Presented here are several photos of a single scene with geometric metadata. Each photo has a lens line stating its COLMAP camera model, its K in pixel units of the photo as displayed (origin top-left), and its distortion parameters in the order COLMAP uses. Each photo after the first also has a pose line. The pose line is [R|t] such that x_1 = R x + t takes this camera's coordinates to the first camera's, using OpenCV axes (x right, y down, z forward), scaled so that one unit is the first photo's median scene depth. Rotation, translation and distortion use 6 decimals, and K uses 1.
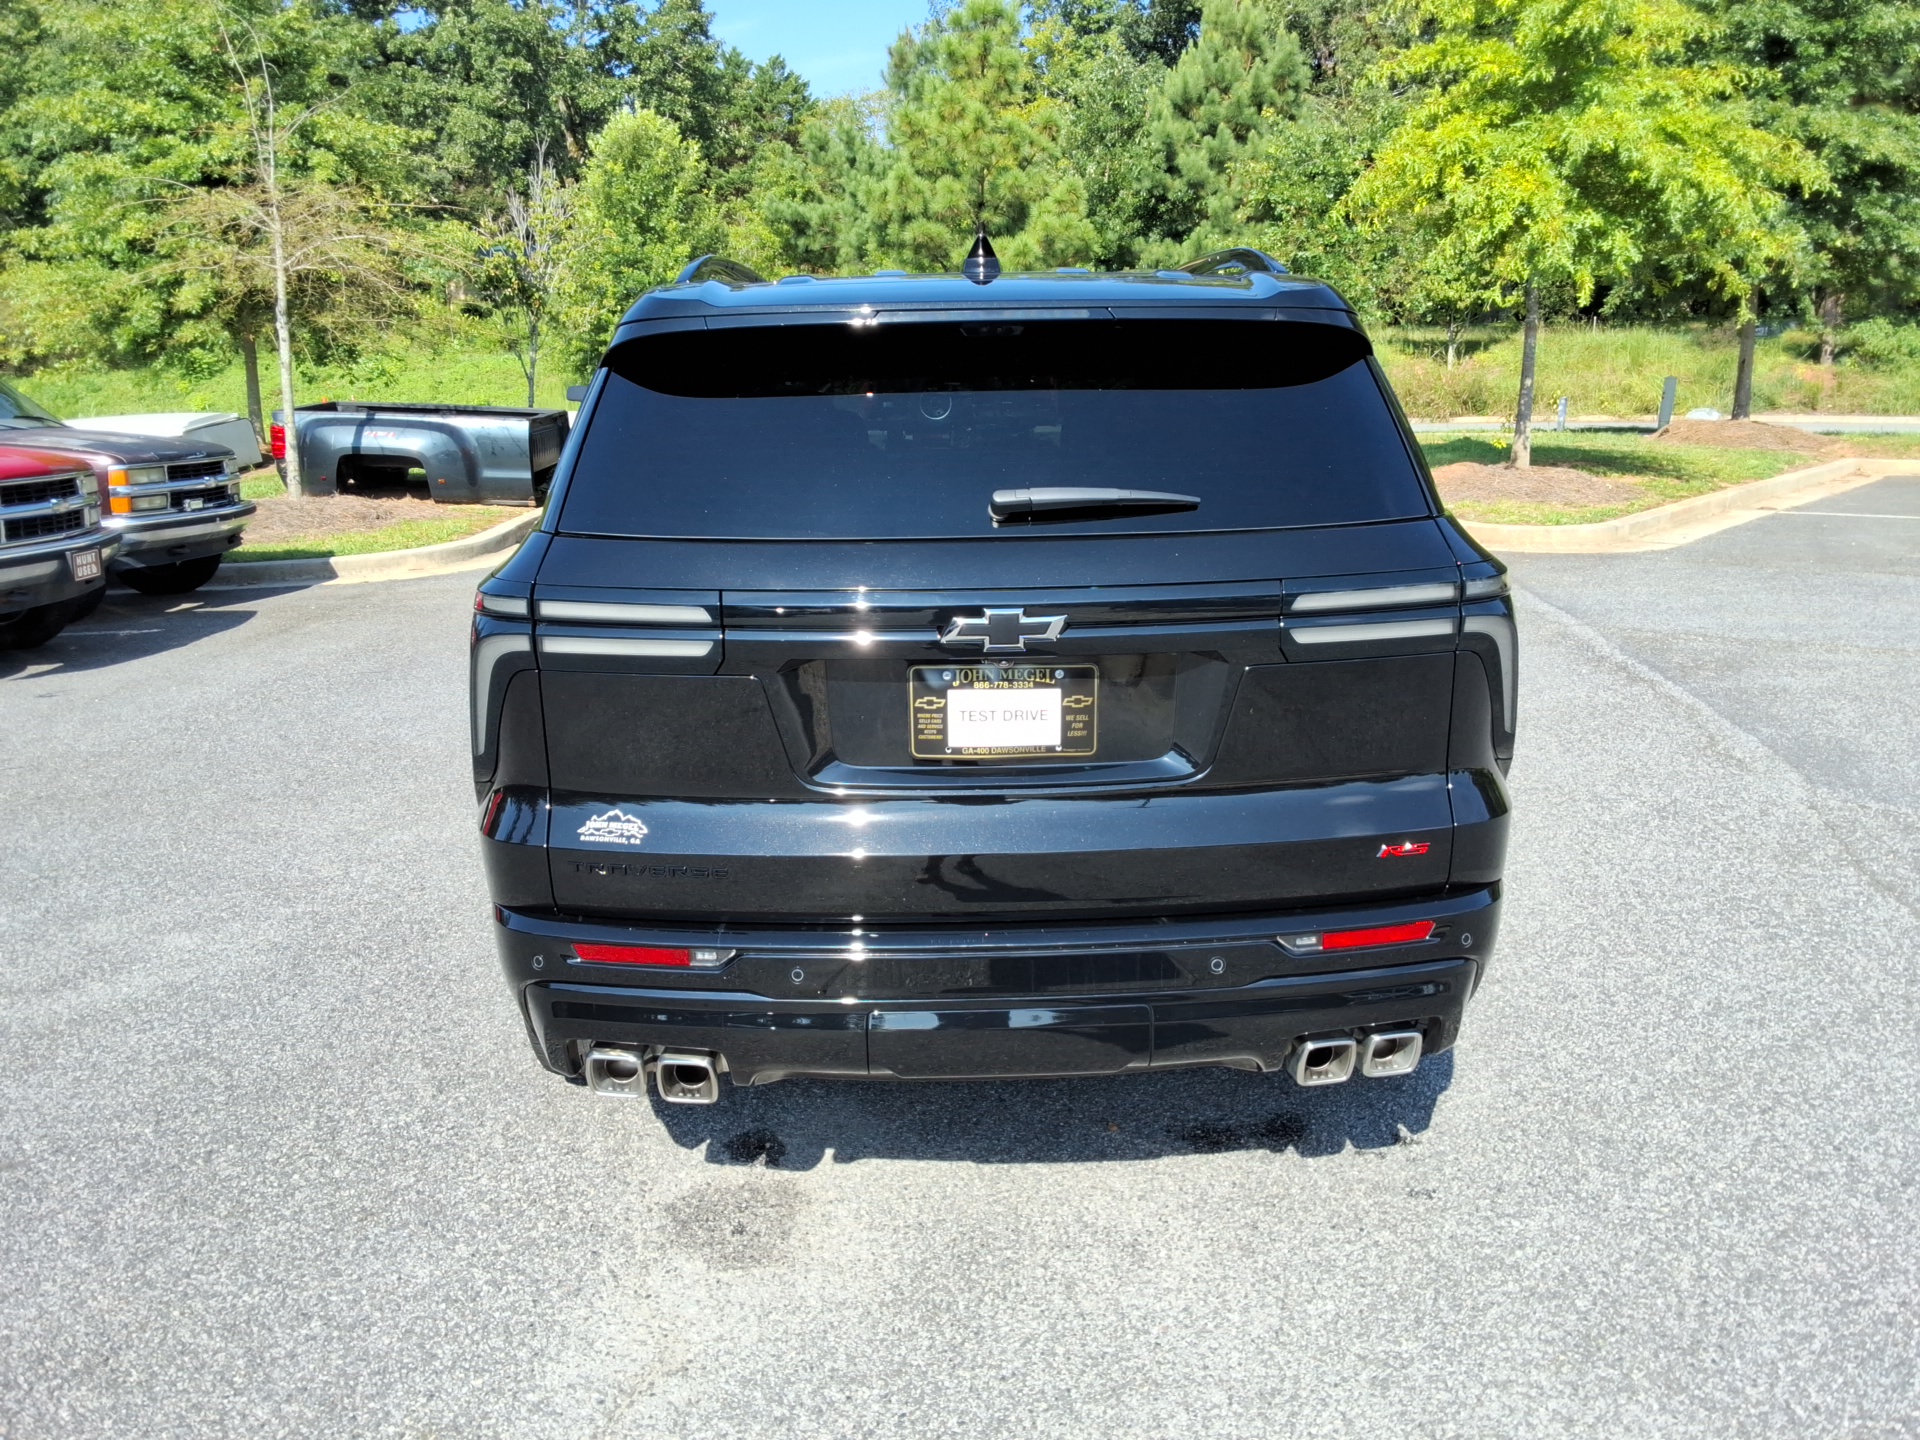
lens RADIAL K [[1545.3, 0, 958.5], [0, 1545.3, 715.3], [0, 0, 1]] dist [0.085281, -0.130551]
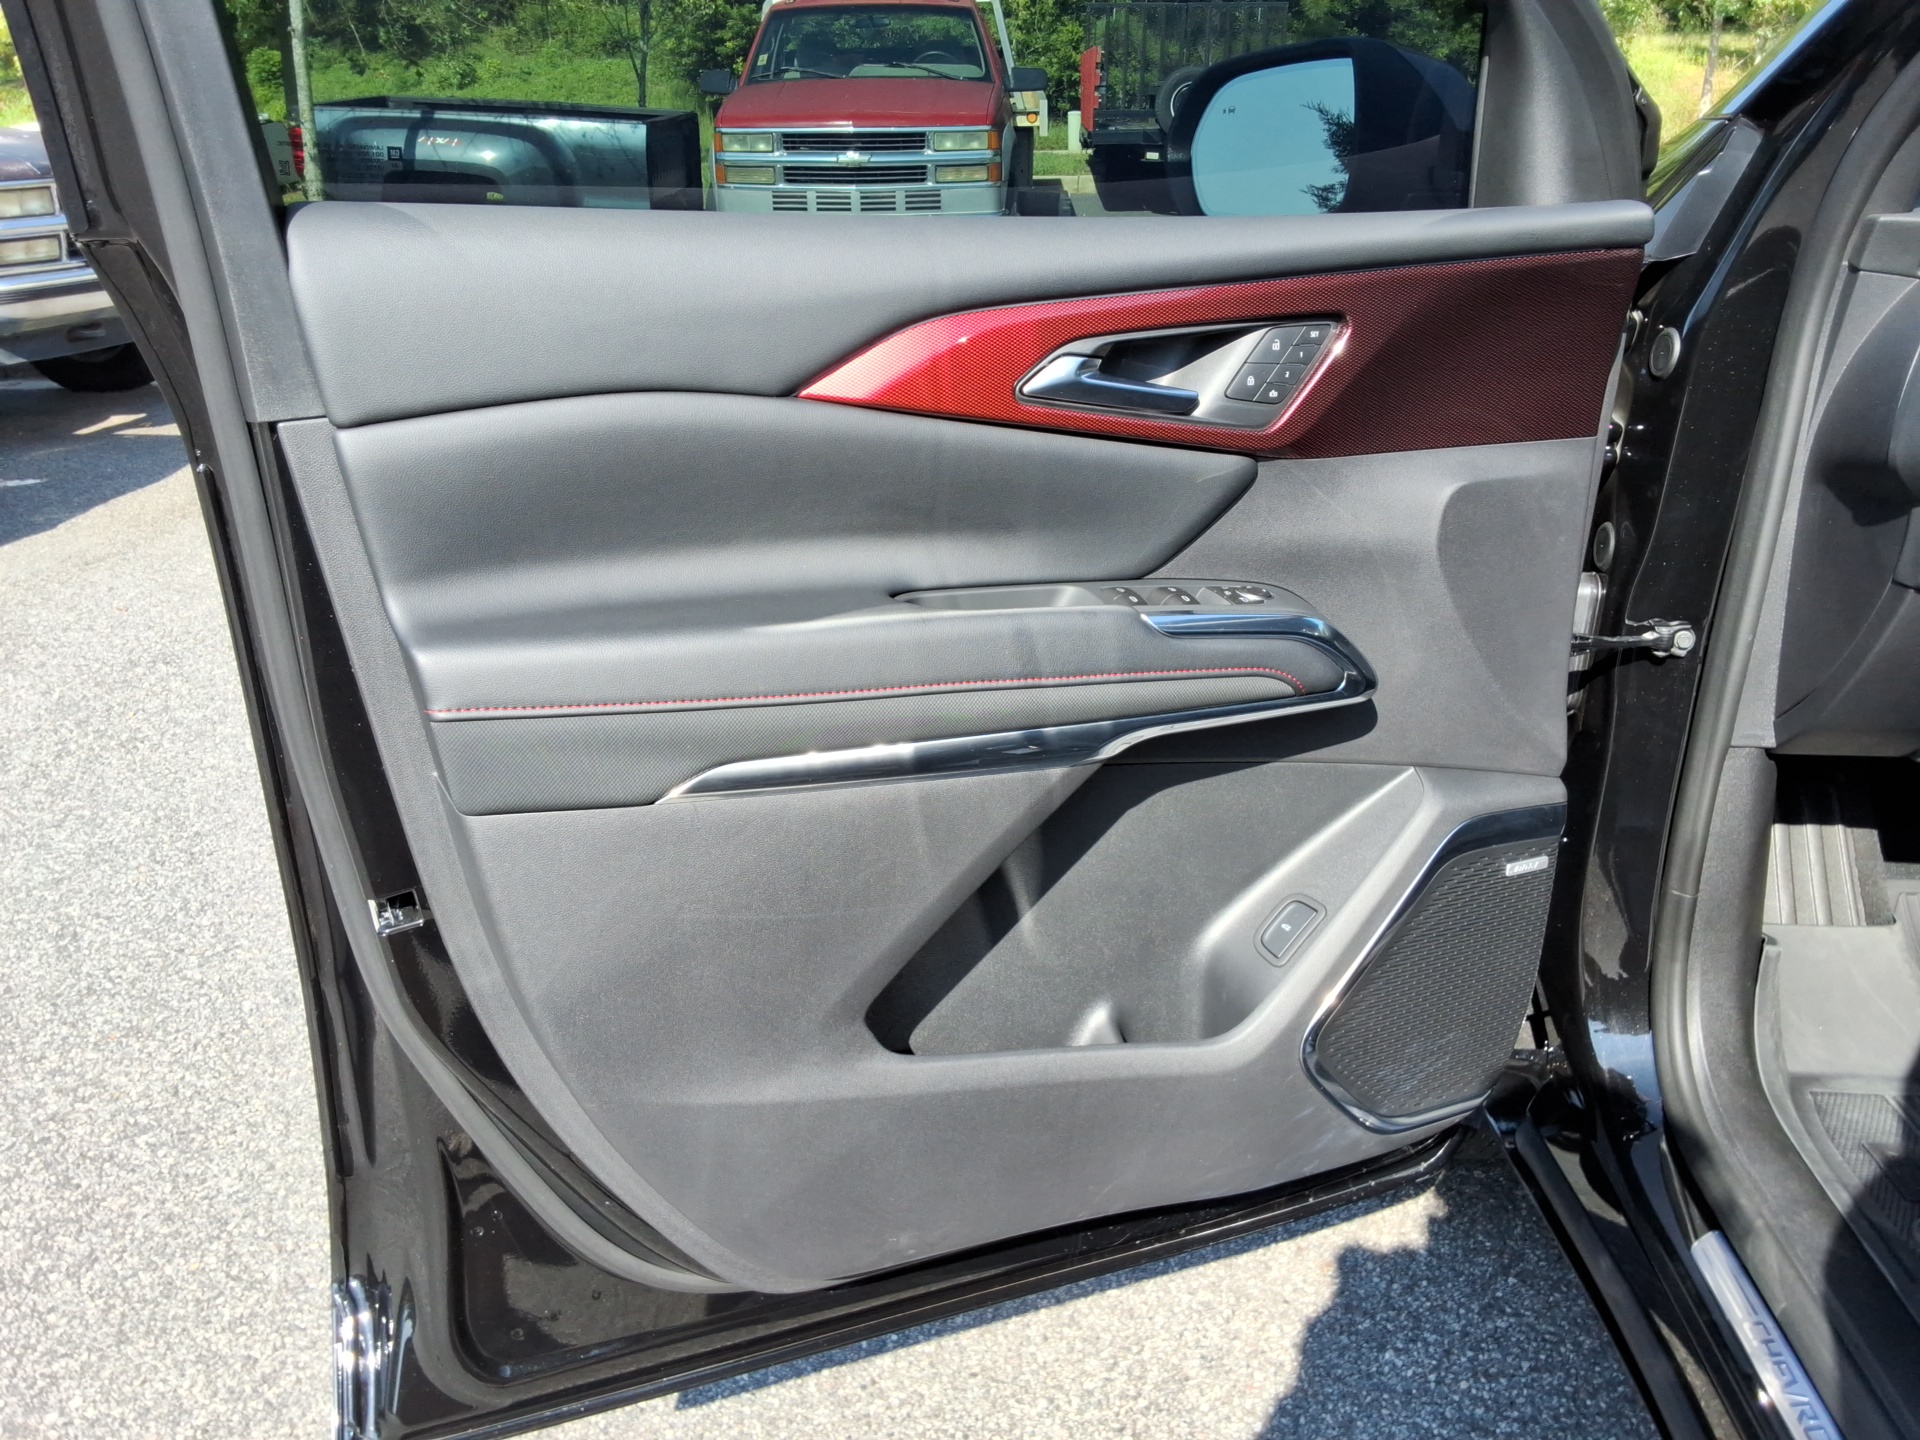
lens RADIAL K [[1545.3, 0, 958.5], [0, 1545.3, 715.3], [0, 0, 1]] dist [0.085281, -0.130551]
pose [[0.997409, 0.036482, -0.062000, -0.090182], [-0.025956, 0.986316, 0.162810, -0.049132], [0.067091, -0.160778, 0.984708, 0.299819]]
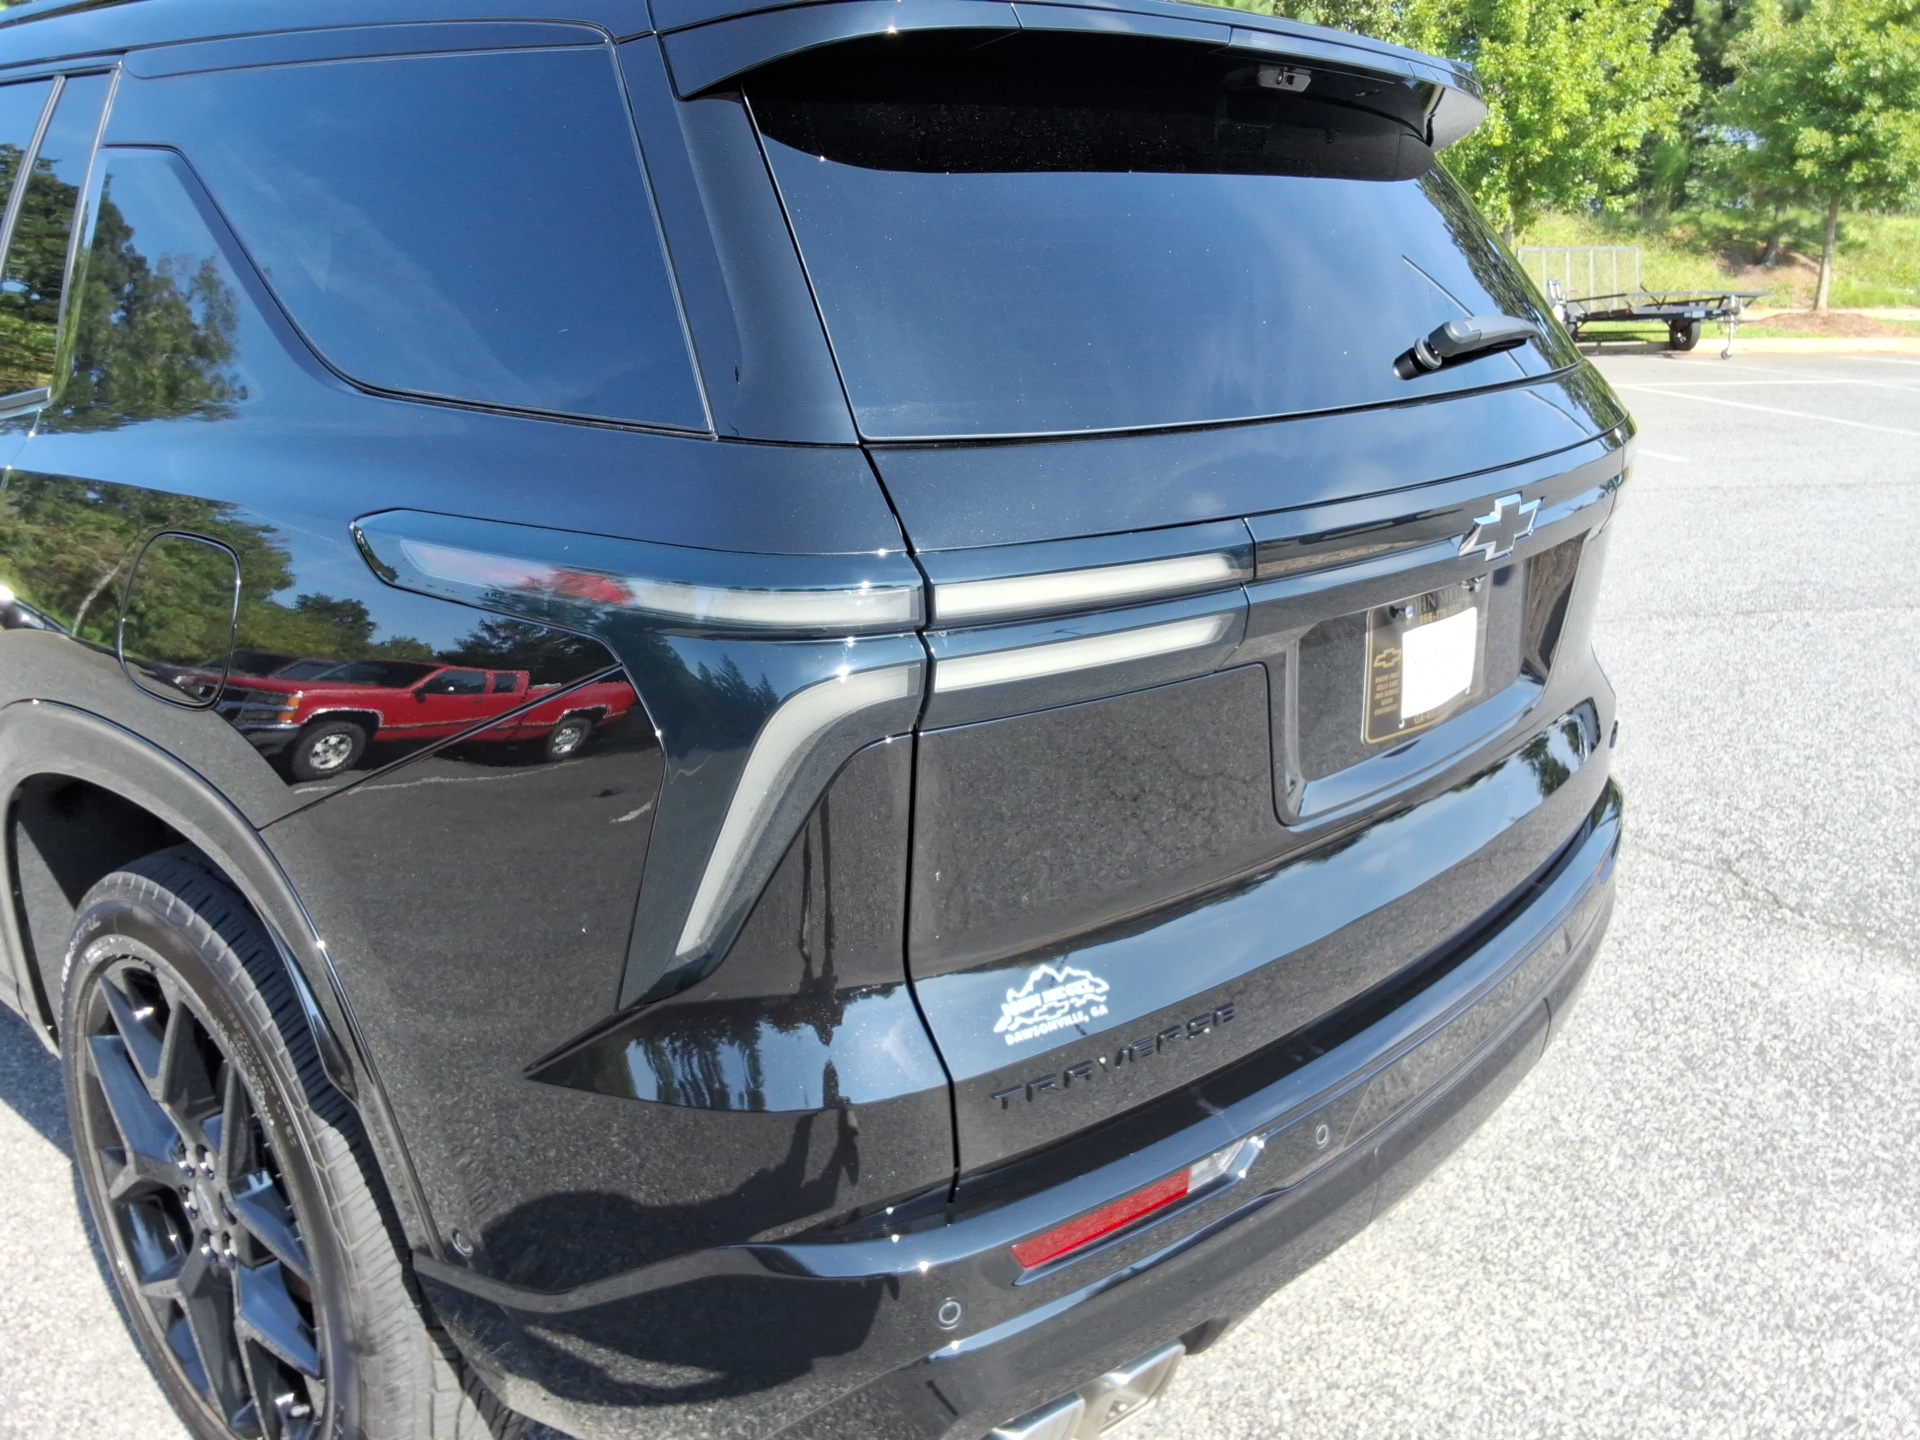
lens RADIAL K [[1545.2, 0, 977.4], [0, 1545.2, 715.3], [0, 0, 1]] dist [0.088694, -0.135928]
pose [[0.667880, -0.195127, 0.718235, -0.098407], [0.152522, 0.980423, 0.124527, -0.014880], [-0.728473, 0.026378, 0.684566, 0.109498]]
